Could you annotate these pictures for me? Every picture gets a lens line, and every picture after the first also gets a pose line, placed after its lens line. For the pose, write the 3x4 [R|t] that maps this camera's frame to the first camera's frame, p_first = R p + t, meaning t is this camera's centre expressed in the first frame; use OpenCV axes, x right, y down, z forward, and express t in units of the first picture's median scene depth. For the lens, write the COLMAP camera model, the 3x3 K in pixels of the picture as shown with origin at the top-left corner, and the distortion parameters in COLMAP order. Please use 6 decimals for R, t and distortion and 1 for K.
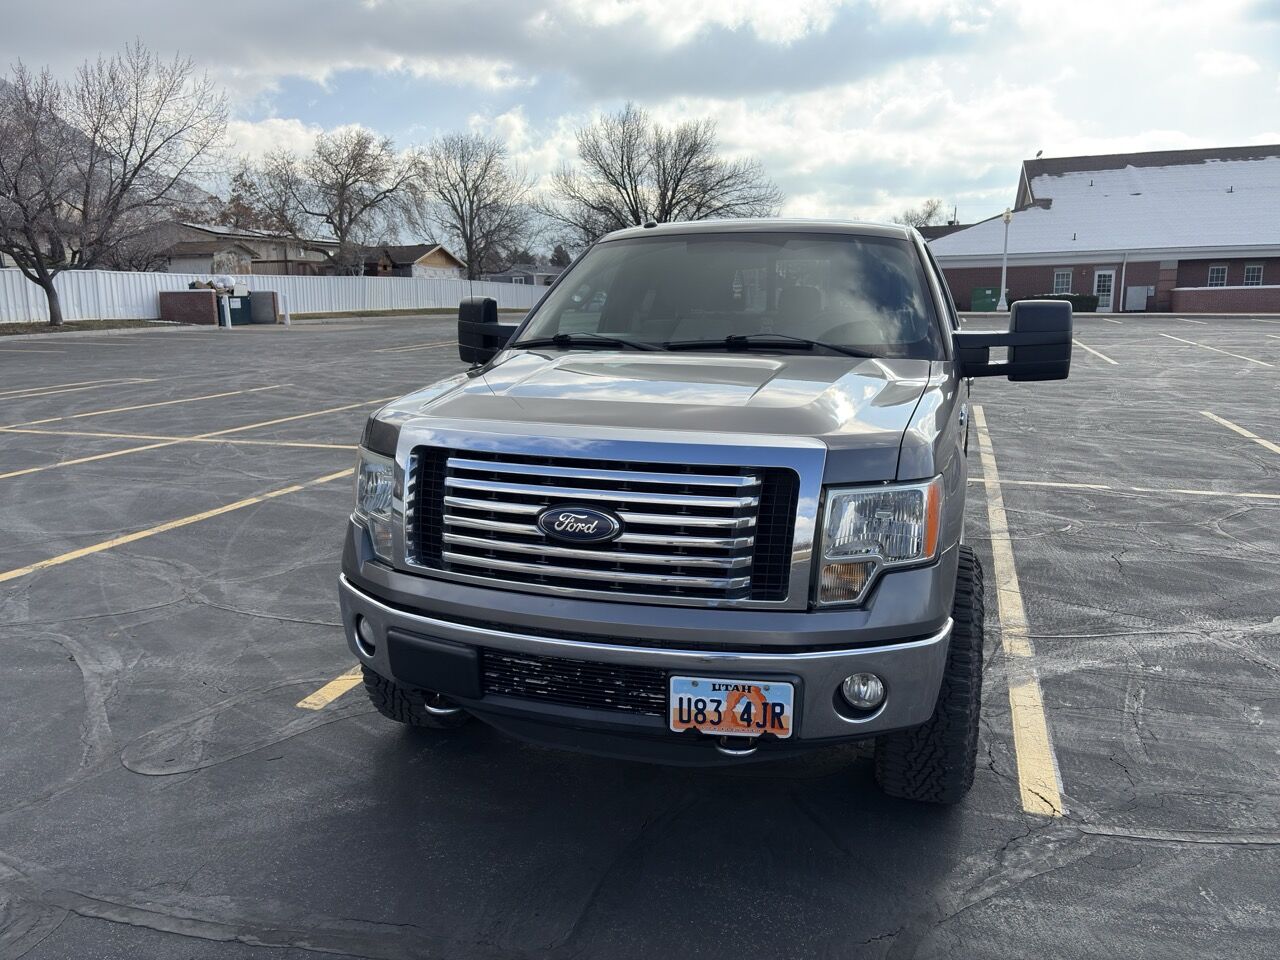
lens RADIAL K [[967.4, 0, 634.2], [0, 967.4, 475.8], [0, 0, 1]] dist [0.076940, -0.094745]
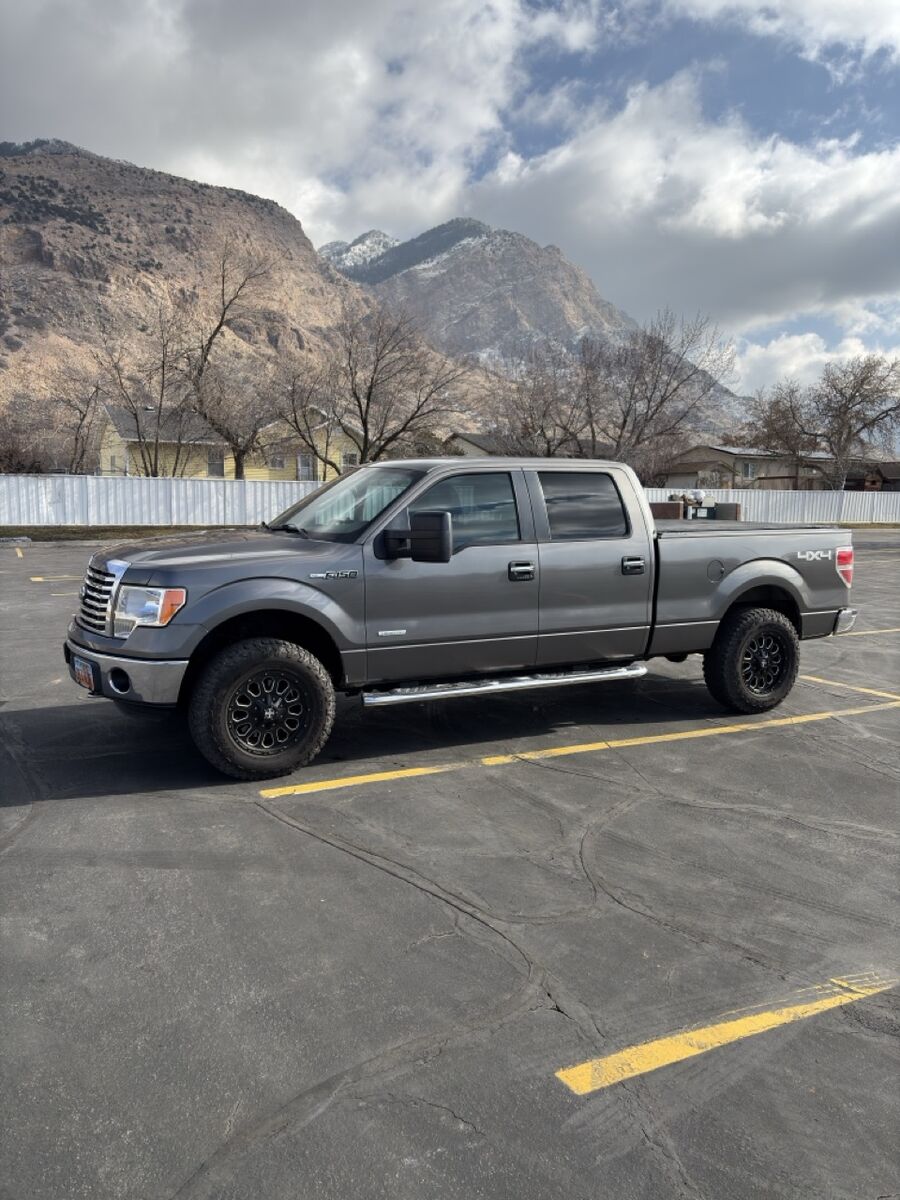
lens RADIAL K [[906.9, 0, 450.0], [0, 906.9, 600.0], [0, 0, 1]] dist [0.076940, -0.094745]
pose [[0.725714, 0.093966, -0.681550, 0.121919], [-0.149661, 0.988468, -0.023078, -0.000851], [0.671521, 0.118749, 0.731408, -0.000610]]
